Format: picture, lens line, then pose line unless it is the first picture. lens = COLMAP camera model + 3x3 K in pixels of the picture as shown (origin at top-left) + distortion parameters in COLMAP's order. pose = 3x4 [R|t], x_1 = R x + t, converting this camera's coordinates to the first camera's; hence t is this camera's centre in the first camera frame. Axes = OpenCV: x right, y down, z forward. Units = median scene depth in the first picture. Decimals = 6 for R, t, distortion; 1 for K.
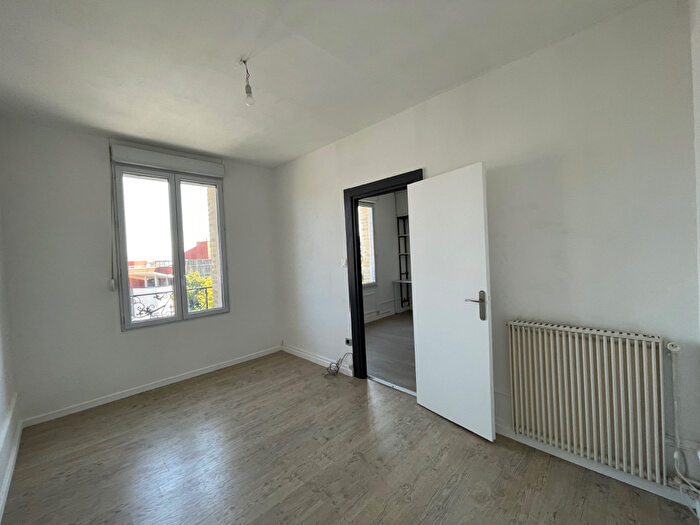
lens RADIAL K [[286.7, 0, 348.5], [0, 286.7, 260.2], [0, 0, 1]] dist [-0.002697, -0.000006]
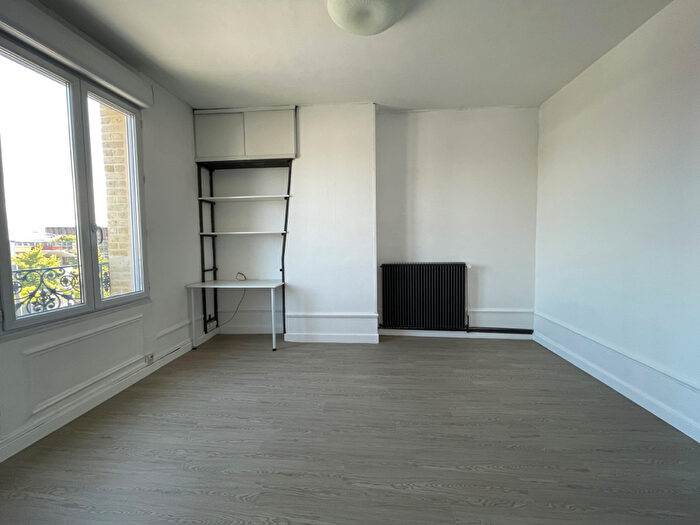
lens RADIAL K [[286.7, 0, 347.5], [0, 286.7, 260.9], [0, 0, 1]] dist [-0.002697, -0.000006]
pose [[0.773063, 0.003910, 0.634317, 0.051936], [-0.018014, 0.999713, 0.015791, 0.015897], [-0.634073, -0.023634, 0.772912, 0.422875]]
